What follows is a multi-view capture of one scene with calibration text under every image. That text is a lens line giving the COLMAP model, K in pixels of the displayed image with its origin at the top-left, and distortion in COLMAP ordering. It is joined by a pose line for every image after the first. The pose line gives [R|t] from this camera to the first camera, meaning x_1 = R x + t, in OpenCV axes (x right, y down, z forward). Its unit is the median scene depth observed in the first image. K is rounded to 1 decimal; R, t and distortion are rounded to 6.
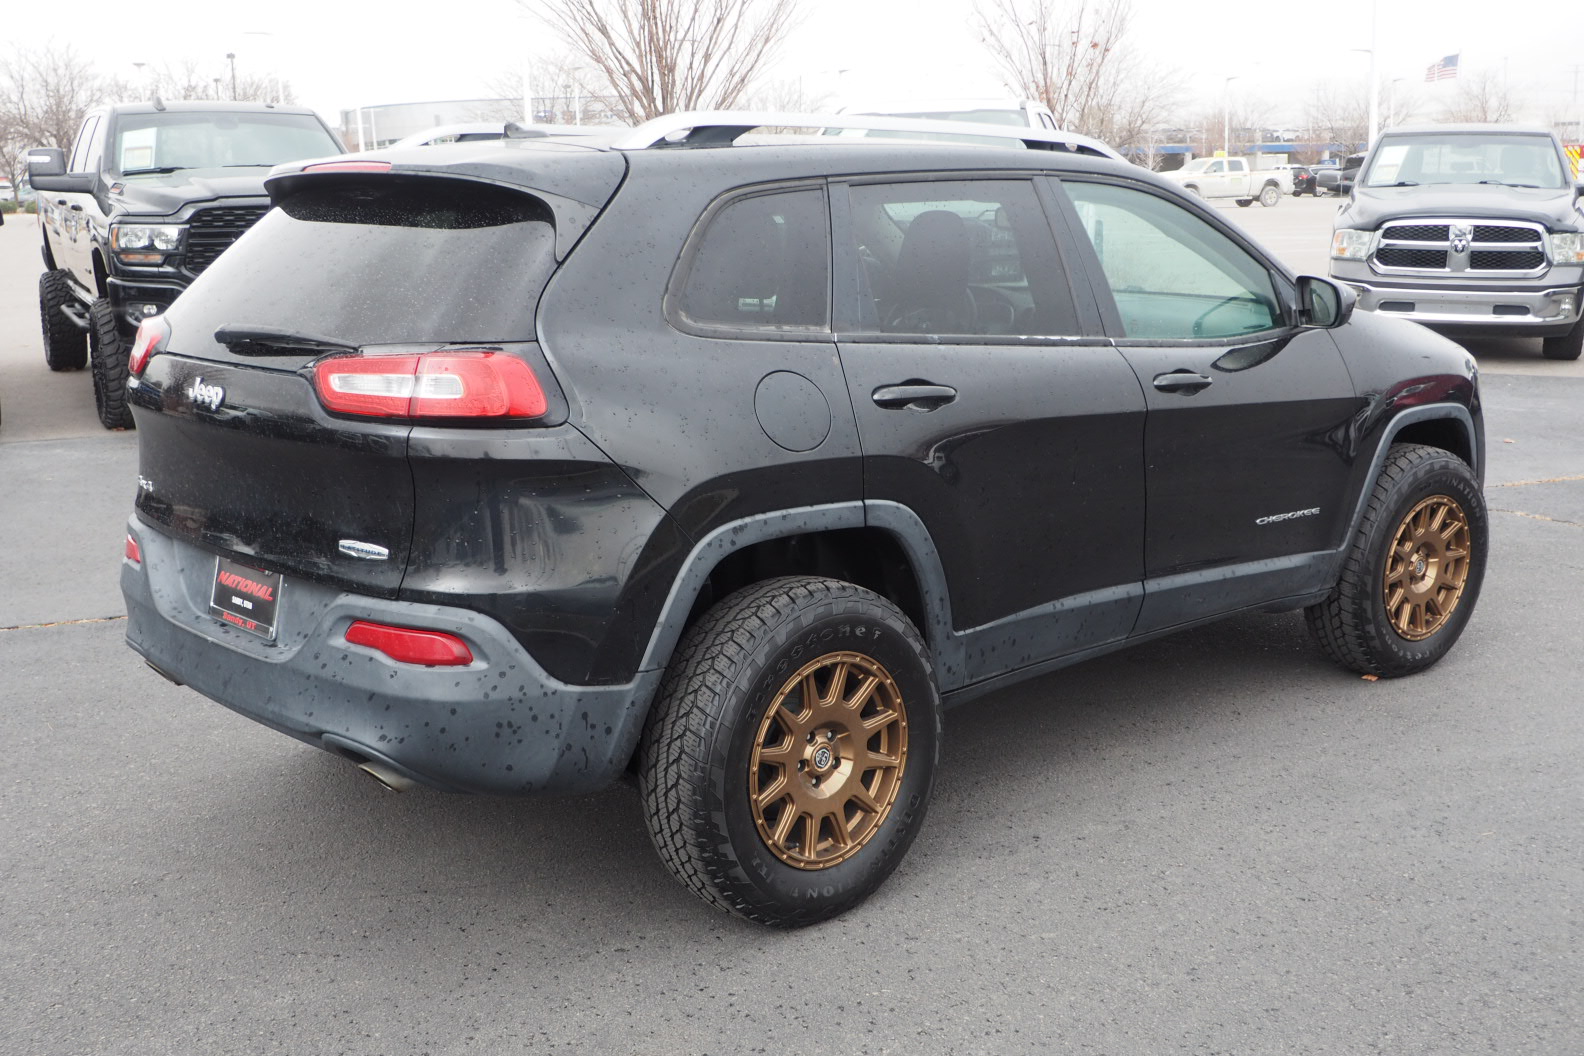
lens RADIAL K [[1607.2, 0, 792.0], [0, 1607.2, 528.0], [0, 0, 1]] dist [-0.002689, 0.001888]
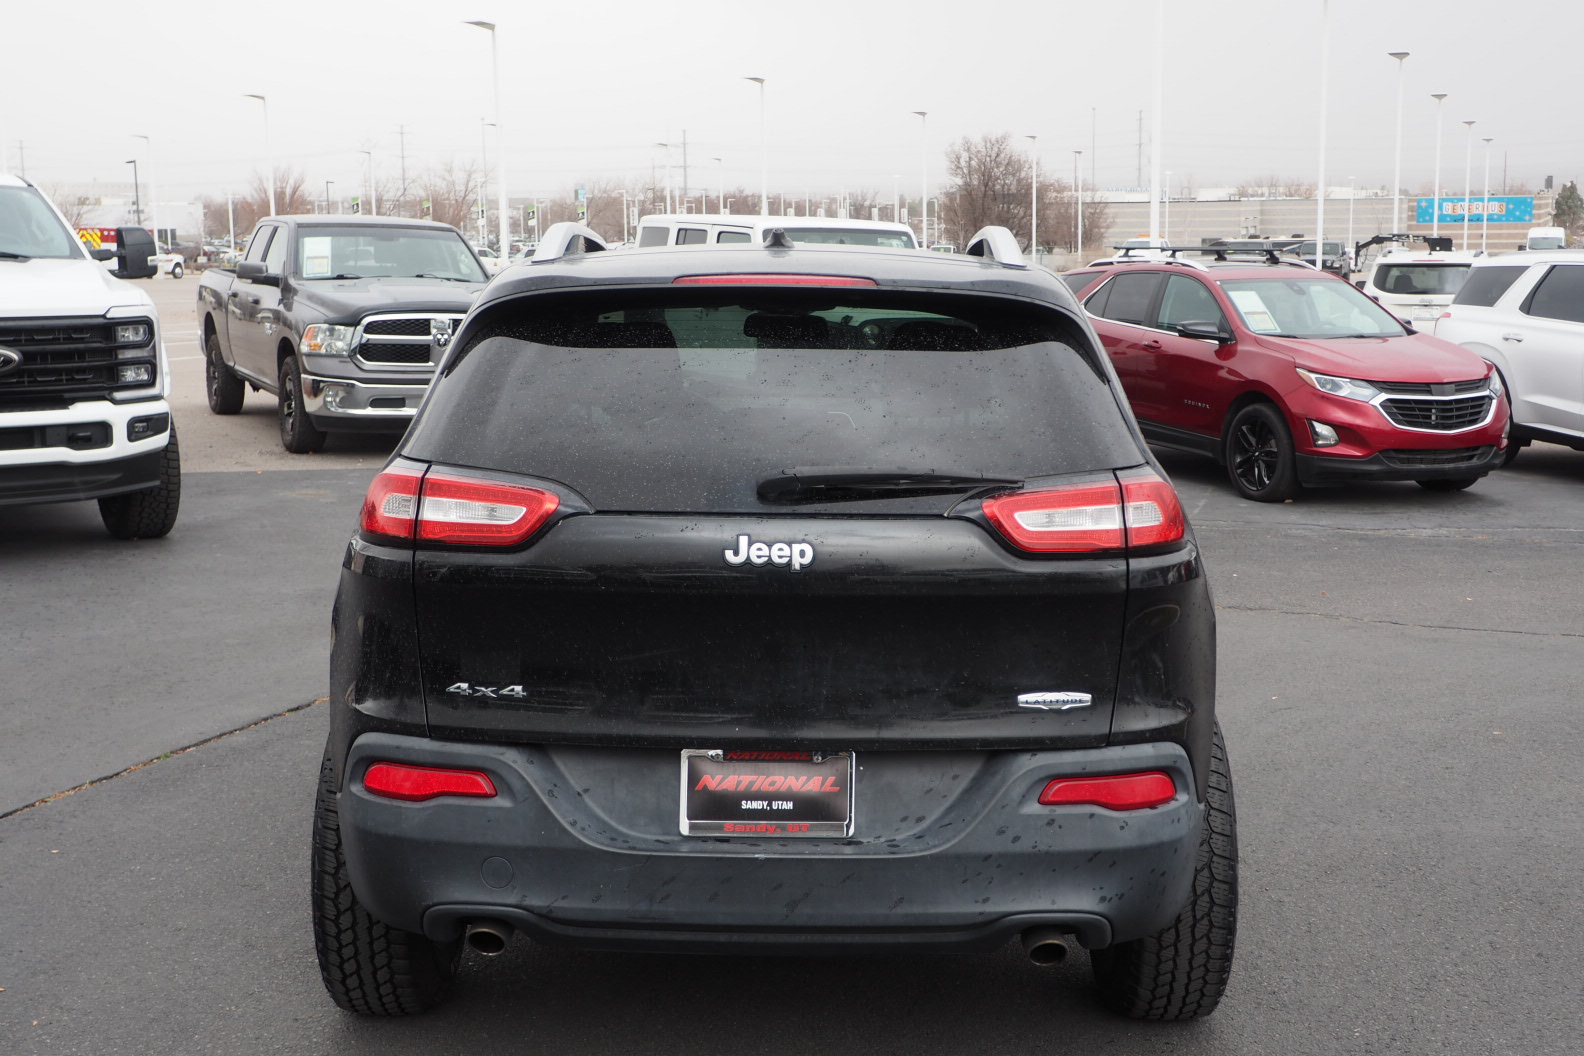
lens RADIAL K [[1781.8, 0, 792.0], [0, 1781.8, 528.0], [0, 0, 1]] dist [-0.011848, 0.038541]
pose [[0.728703, -0.086589, 0.679334, -0.797535], [0.132033, 0.991127, -0.015298, -0.066455], [-0.671982, 0.100842, 0.733670, 0.262875]]
